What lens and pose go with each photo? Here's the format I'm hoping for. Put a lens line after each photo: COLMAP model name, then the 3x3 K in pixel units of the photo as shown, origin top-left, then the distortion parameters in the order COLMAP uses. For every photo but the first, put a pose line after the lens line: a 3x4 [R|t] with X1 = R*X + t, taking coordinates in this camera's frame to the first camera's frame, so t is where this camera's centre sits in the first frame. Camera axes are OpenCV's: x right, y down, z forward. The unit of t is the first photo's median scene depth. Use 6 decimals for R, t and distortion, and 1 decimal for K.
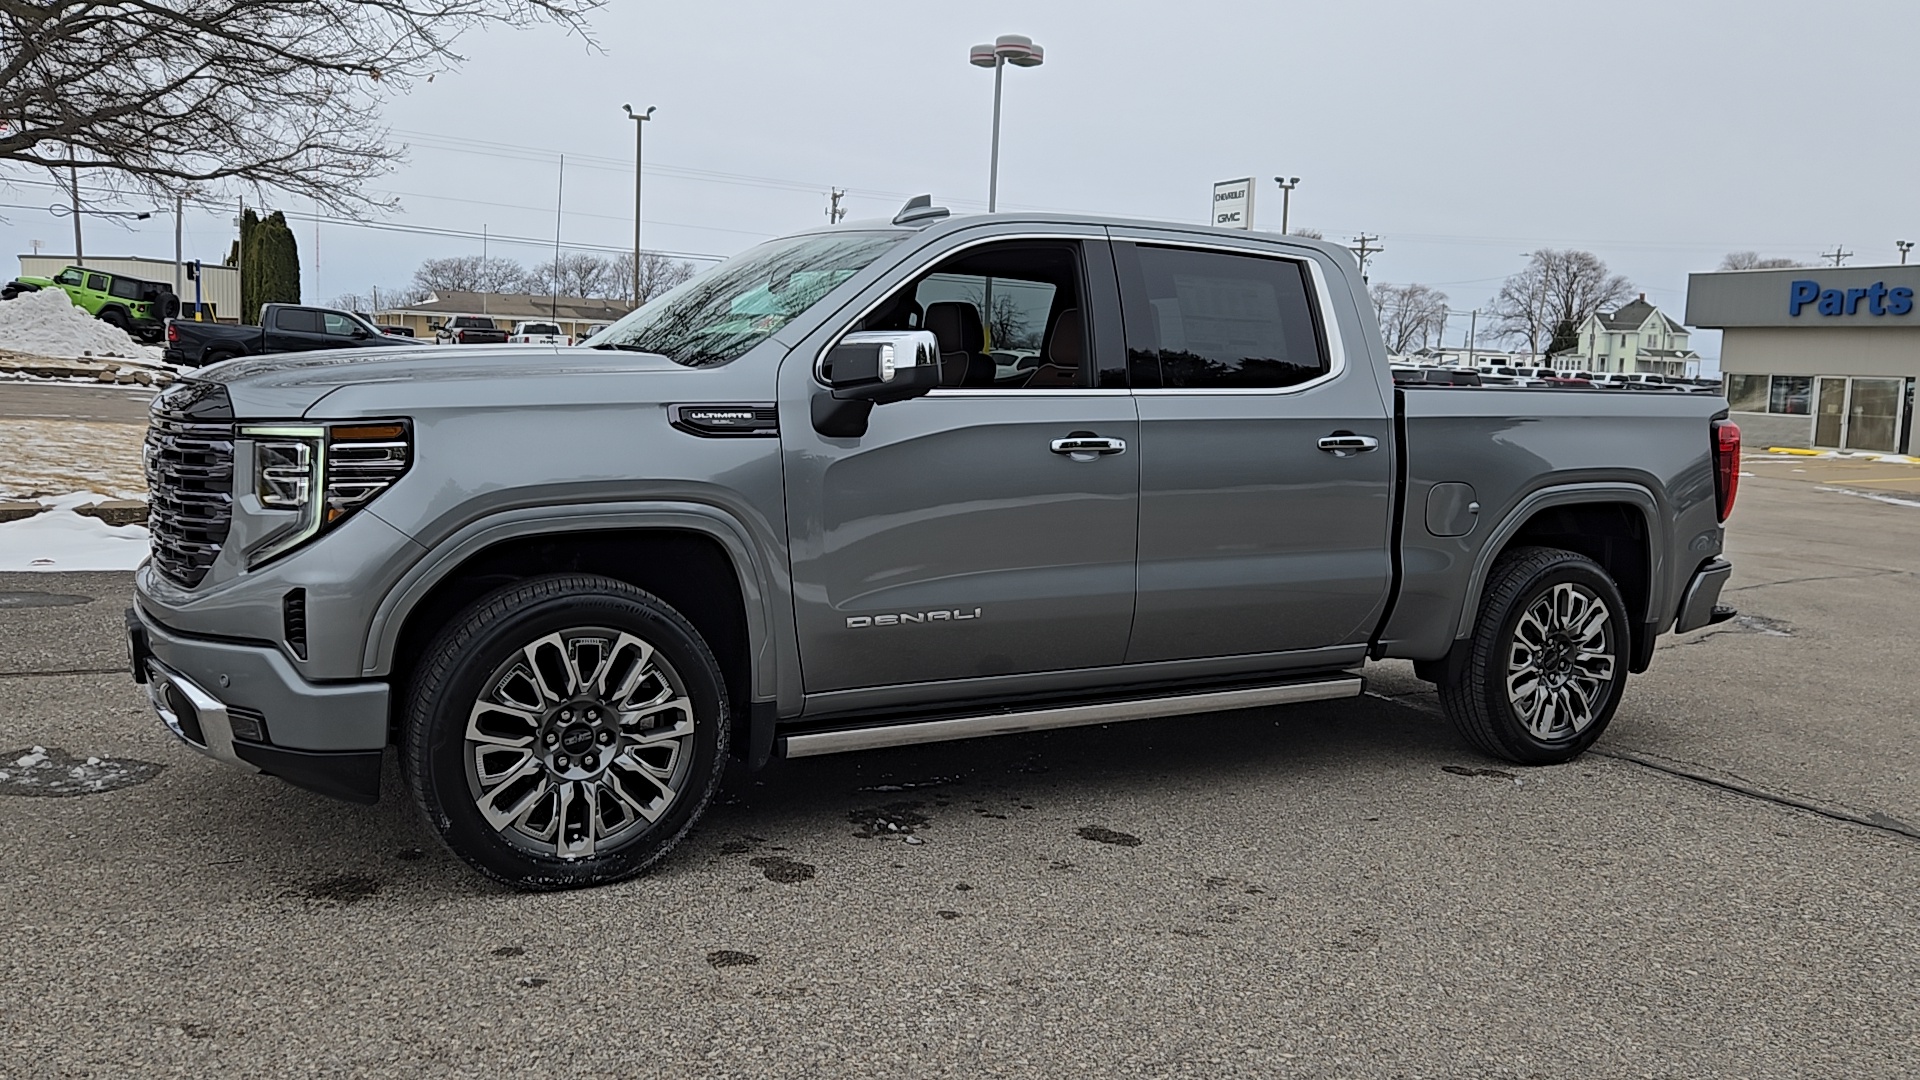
lens RADIAL K [[1602.0, 0, 953.3], [0, 1602.0, 534.0], [0, 0, 1]] dist [0.020054, -0.003097]
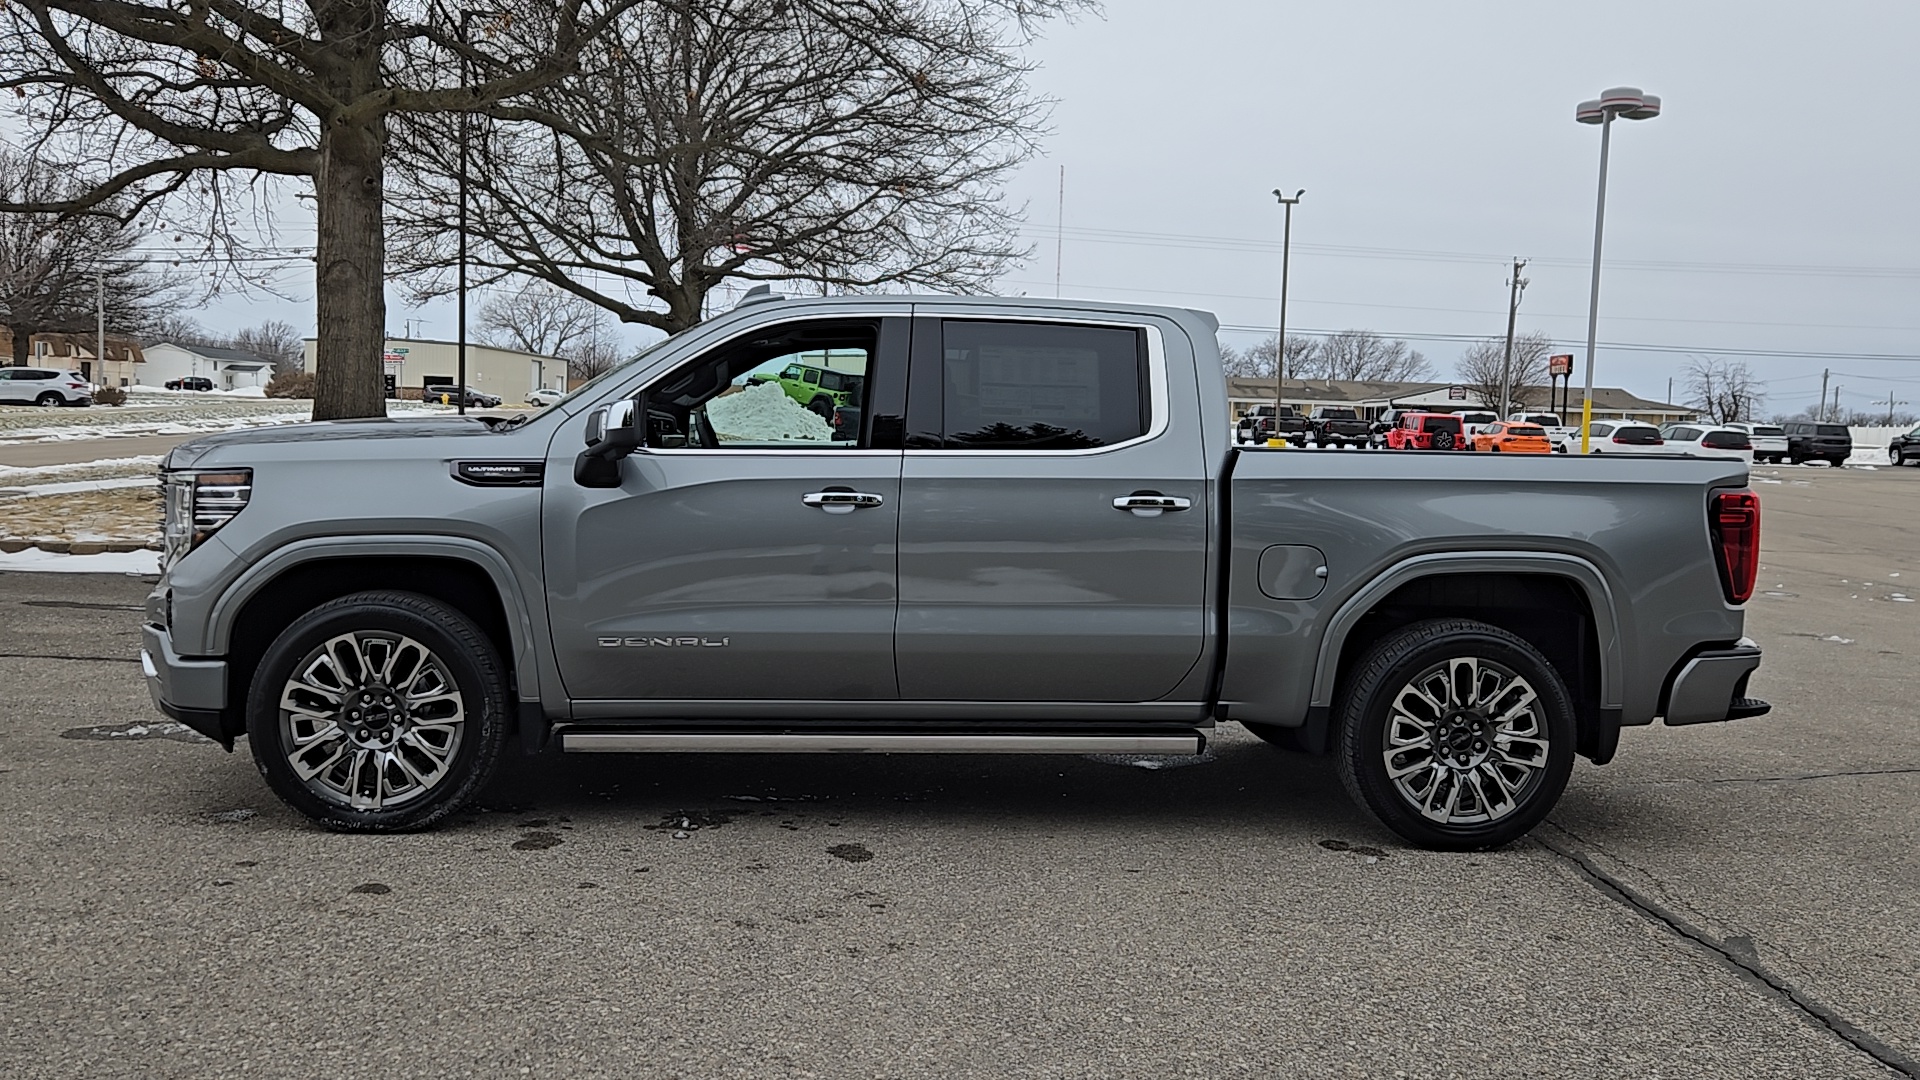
lens RADIAL K [[1602.0, 0, 953.3], [0, 1602.0, 534.0], [0, 0, 1]] dist [0.020054, -0.003097]
pose [[0.898754, 0.019842, -0.438004, 0.636670], [-0.041562, 0.998333, -0.040057, 0.010569], [0.436479, 0.054206, 0.898080, 0.026315]]
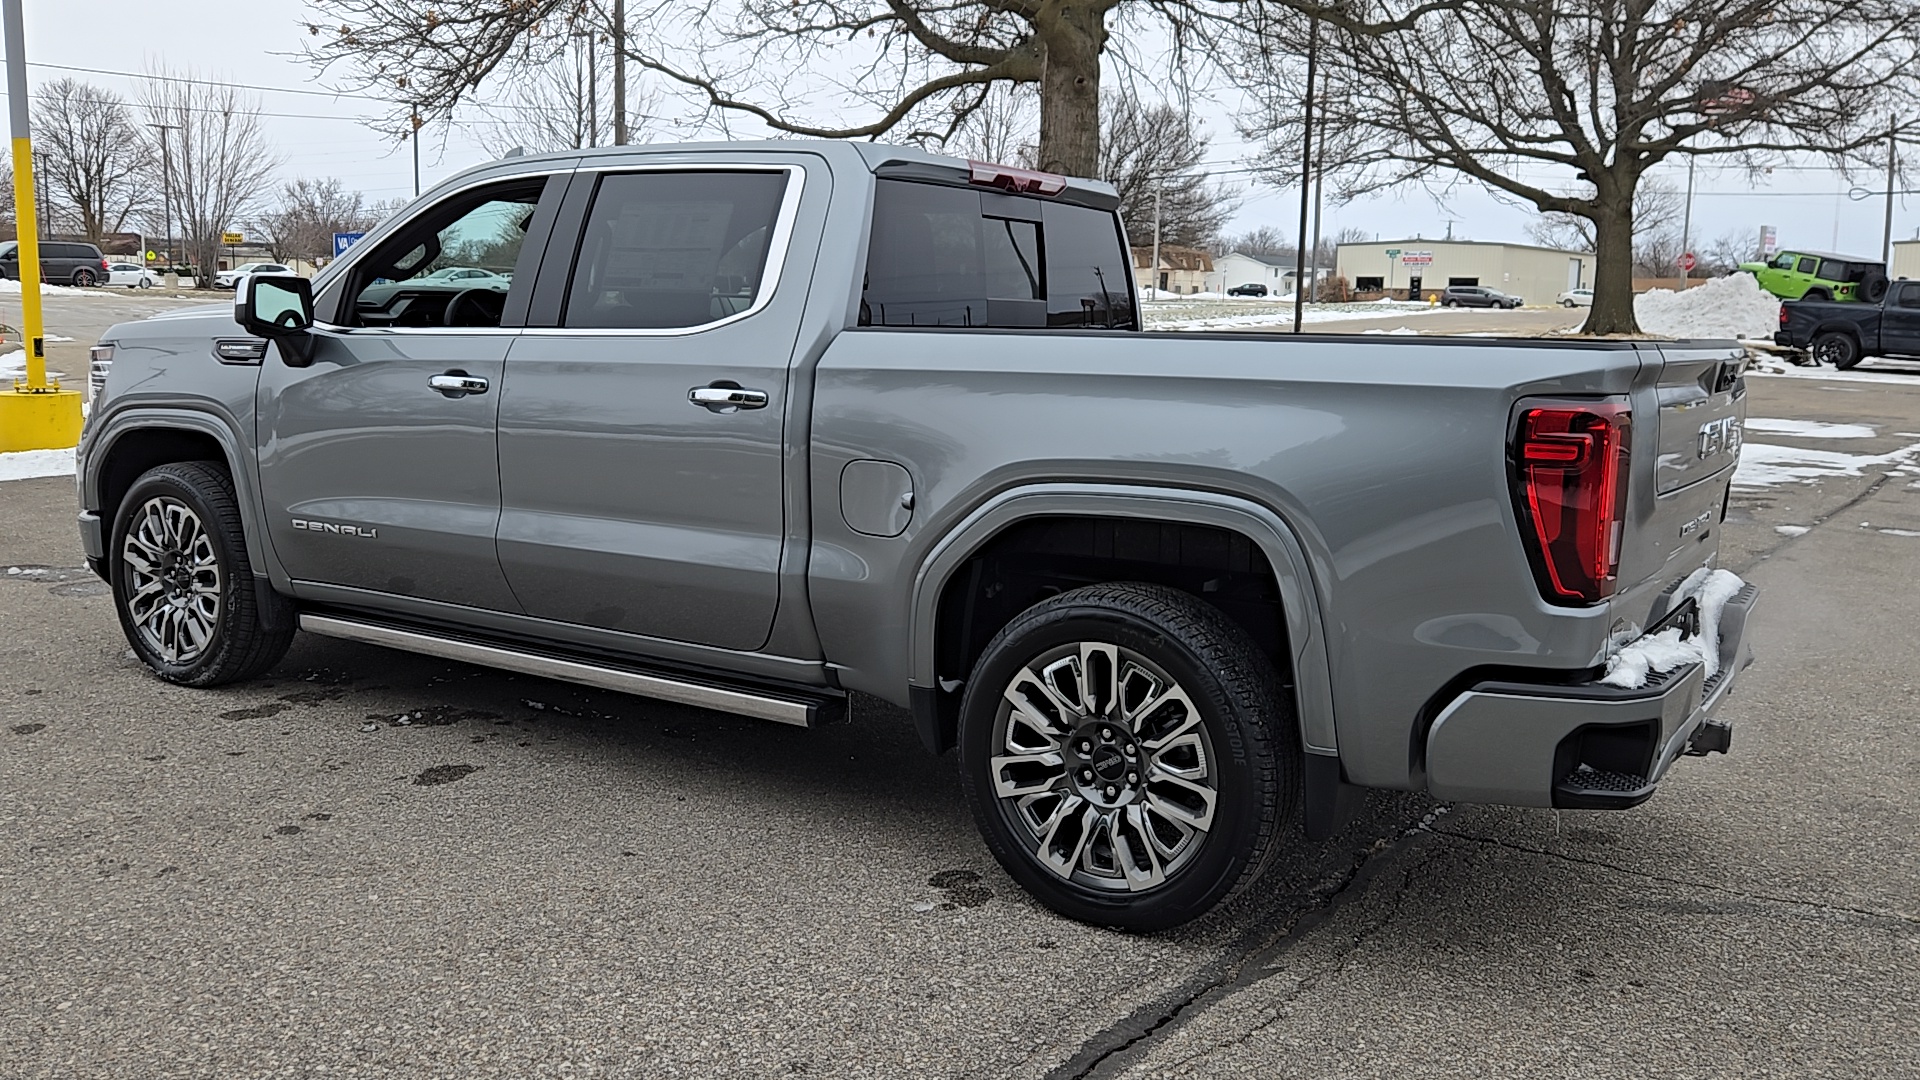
lens RADIAL K [[1602.0, 0, 953.3], [0, 1602.0, 534.0], [0, 0, 1]] dist [0.020054, -0.003097]
pose [[0.444391, 0.102336, -0.889969, 1.112346], [-0.096794, 0.993123, 0.065865, -0.057609], [0.890589, 0.056874, 0.451240, 0.817473]]
